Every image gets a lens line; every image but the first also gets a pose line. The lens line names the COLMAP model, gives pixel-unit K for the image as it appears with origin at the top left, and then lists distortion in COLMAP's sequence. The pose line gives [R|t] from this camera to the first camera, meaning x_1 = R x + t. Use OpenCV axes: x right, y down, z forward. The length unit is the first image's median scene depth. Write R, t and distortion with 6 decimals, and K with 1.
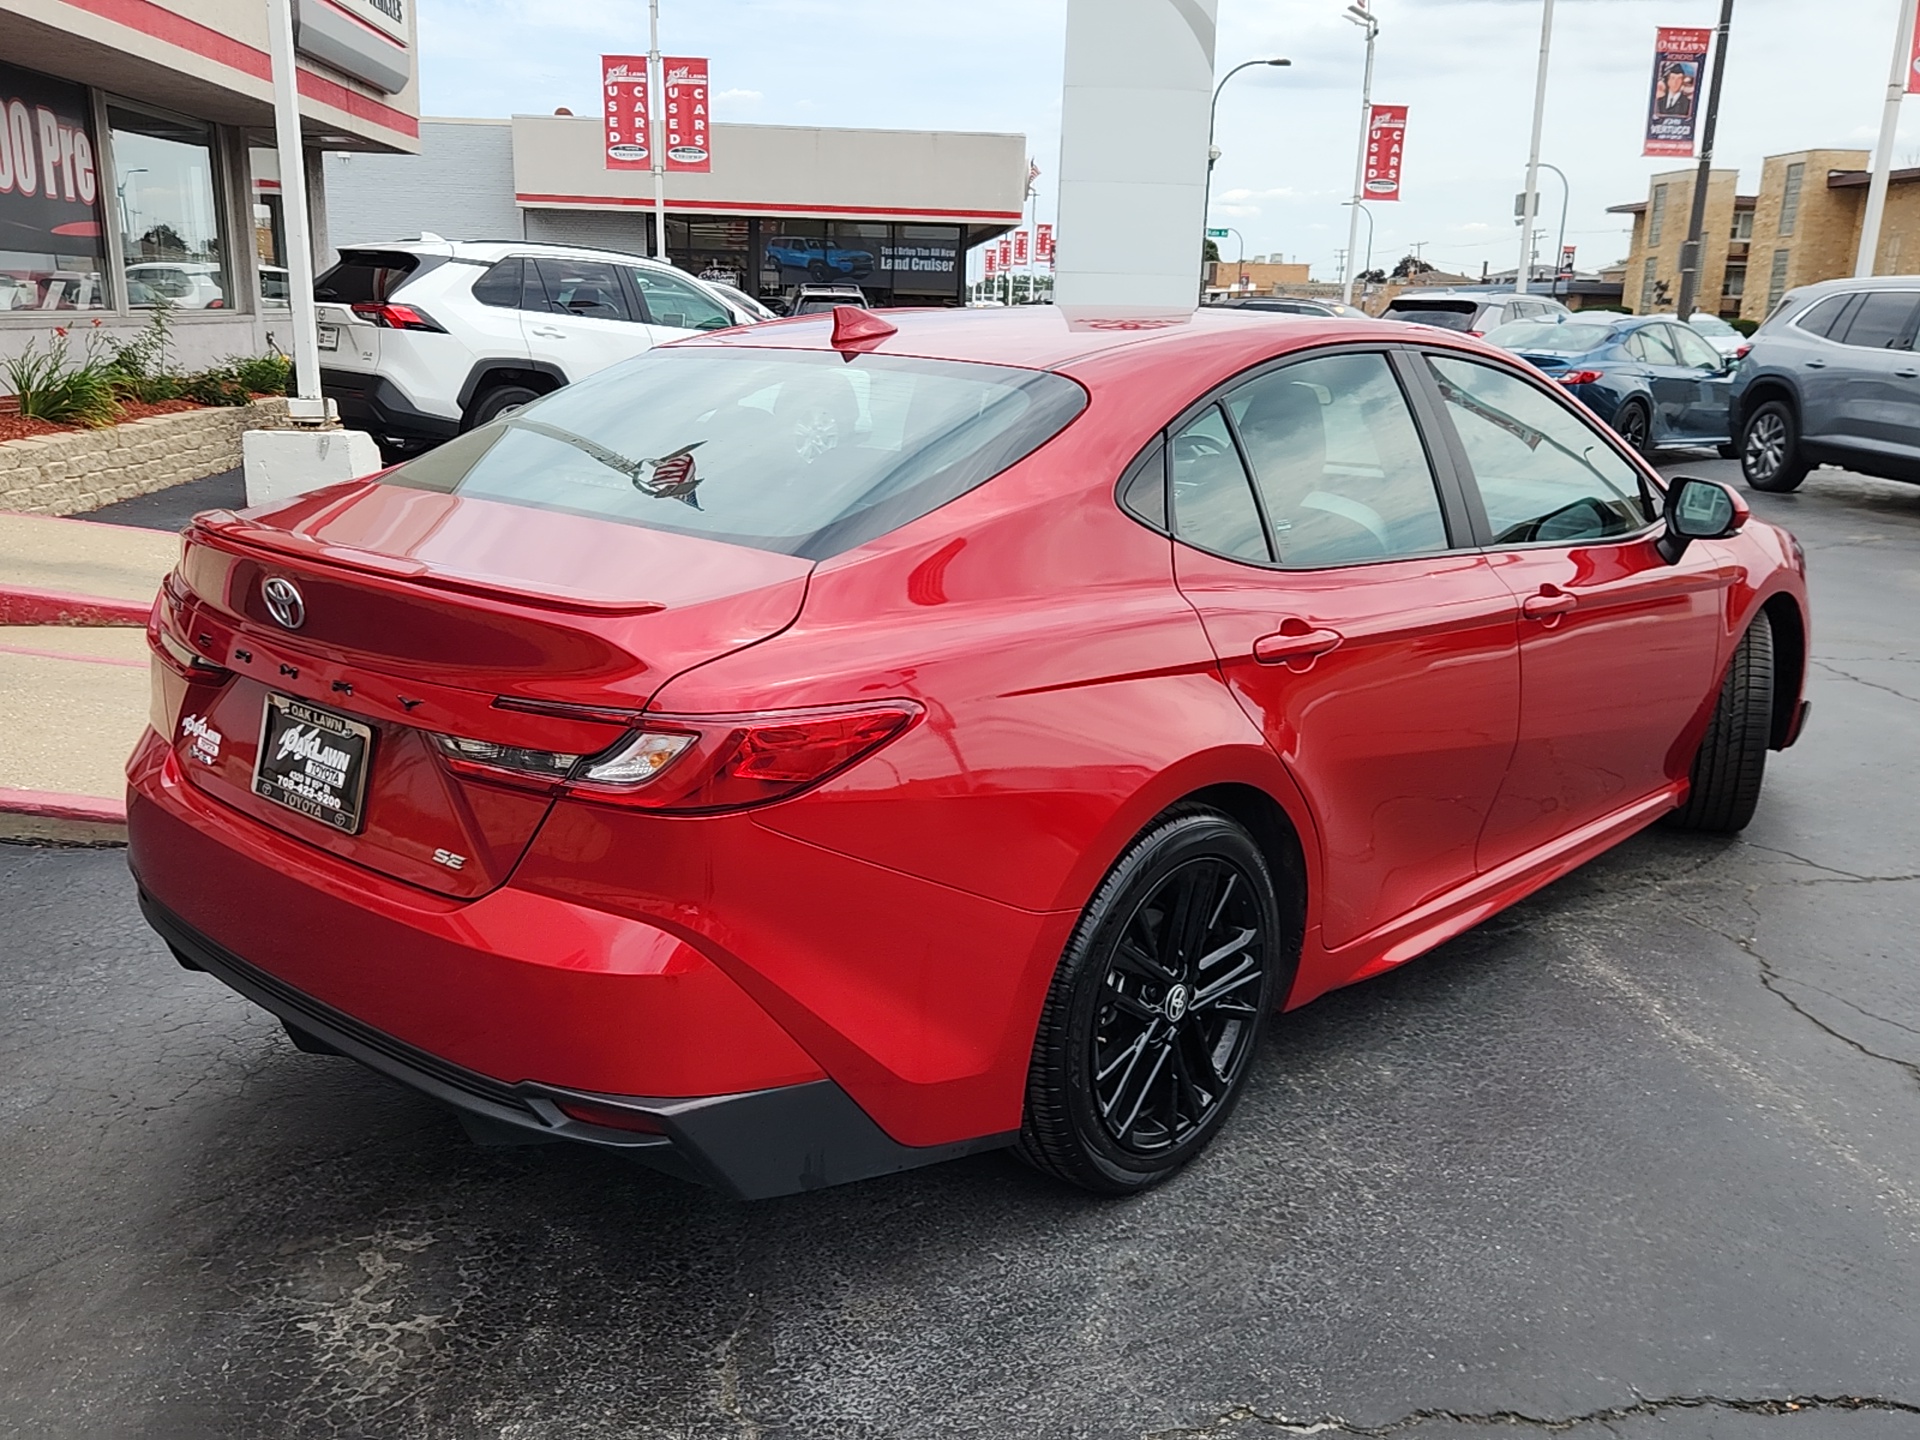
lens RADIAL K [[1629.2, 0, 956.1], [0, 1629.2, 709.6], [0, 0, 1]] dist [0.061286, -0.061058]
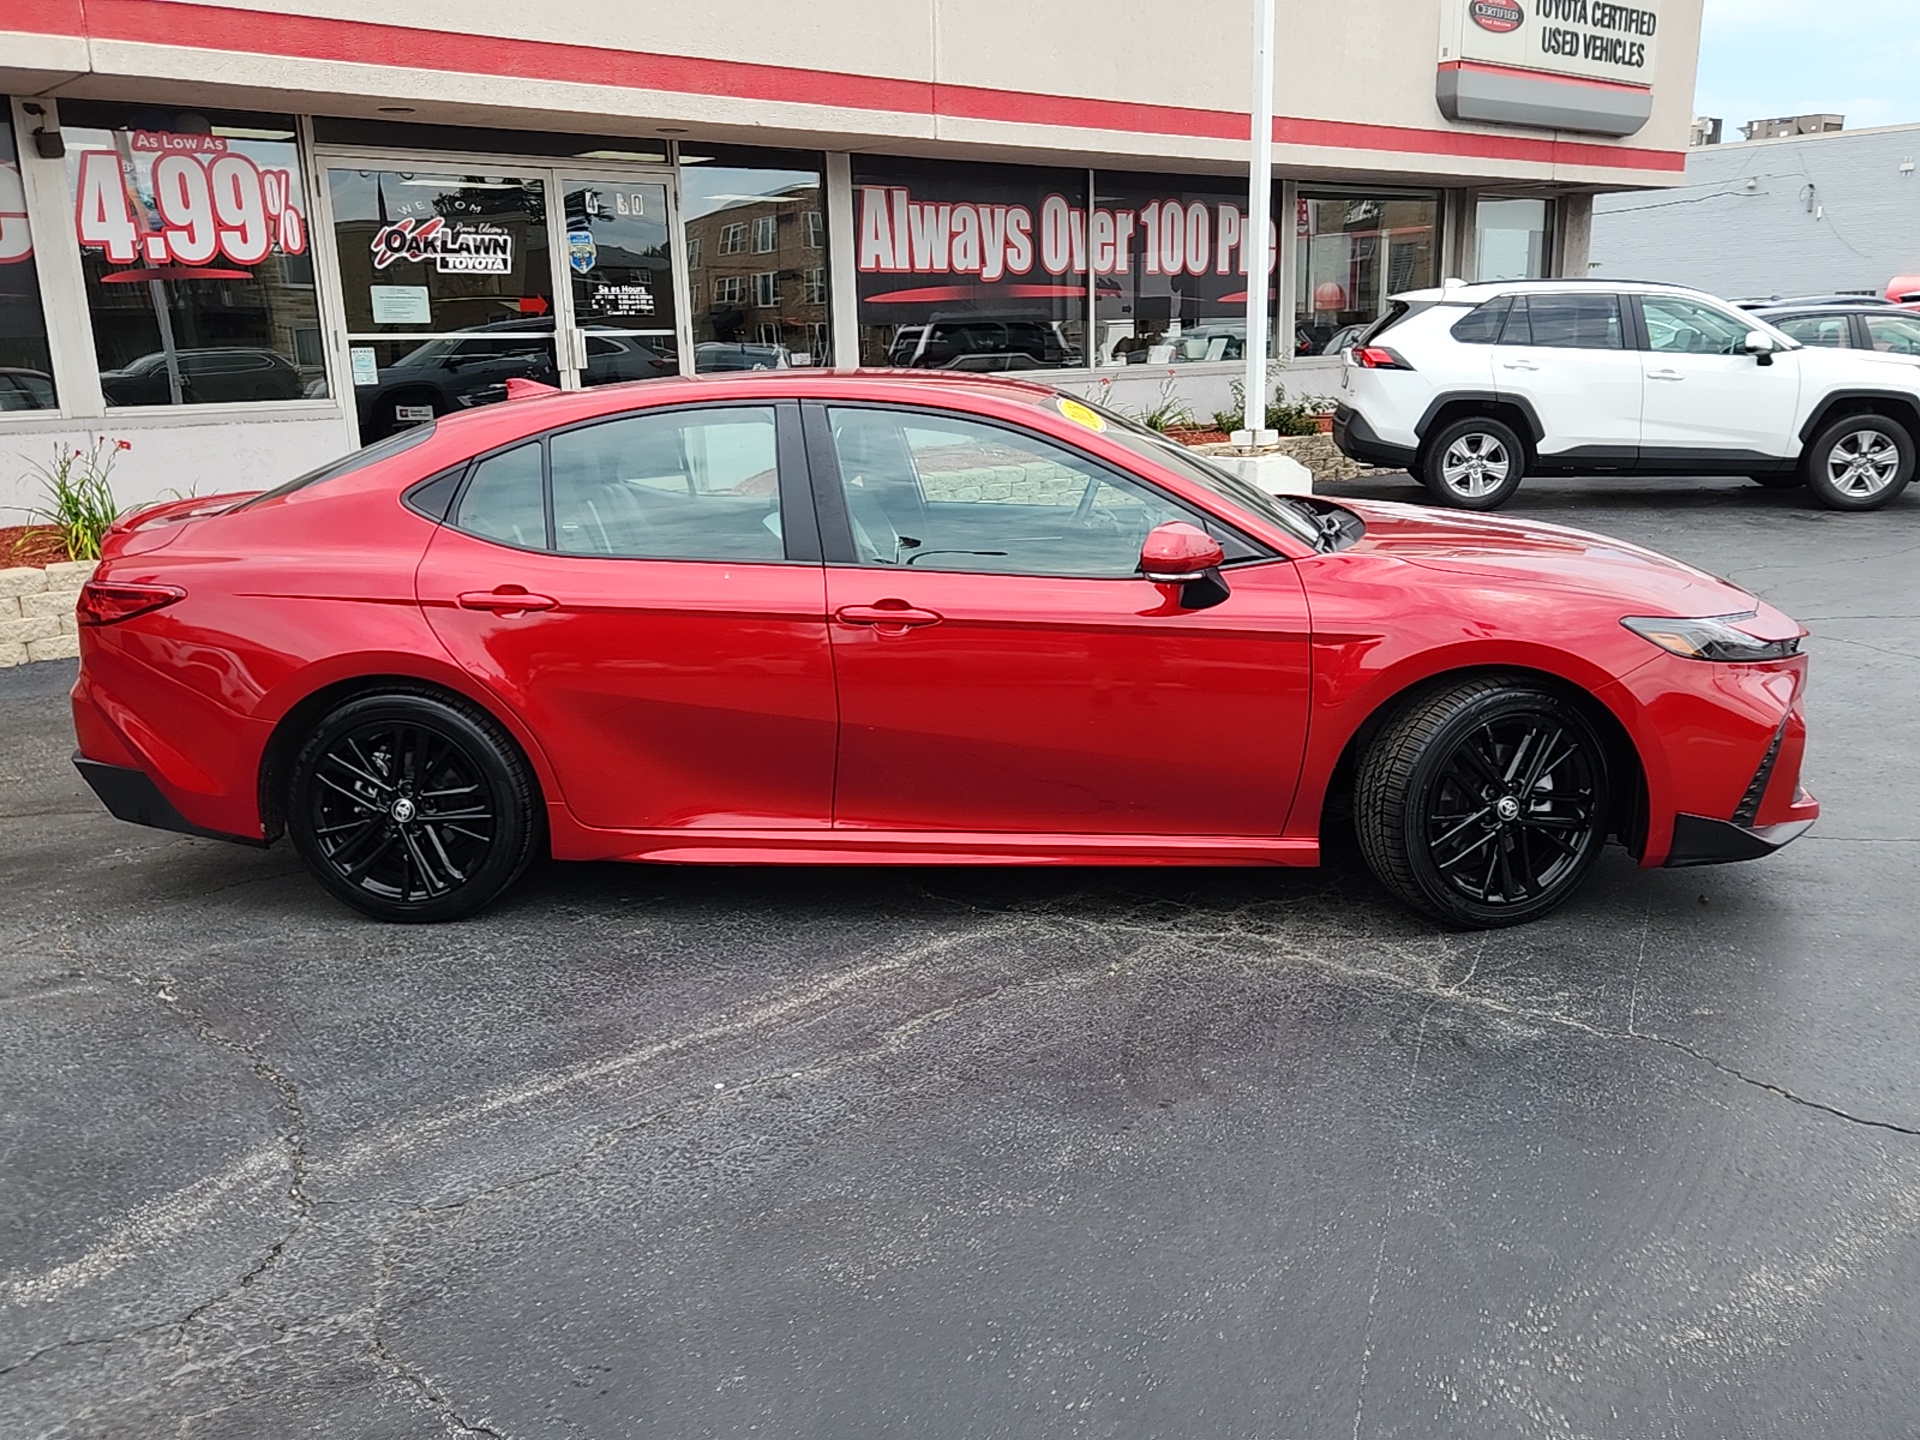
lens RADIAL K [[1629.2, 0, 956.1], [0, 1629.2, 709.6], [0, 0, 1]] dist [0.061286, -0.061058]
pose [[0.610499, 0.133043, -0.780763, 0.395250], [-0.144770, 0.987927, 0.055145, -0.020466], [0.778674, 0.079365, 0.622390, 0.092065]]
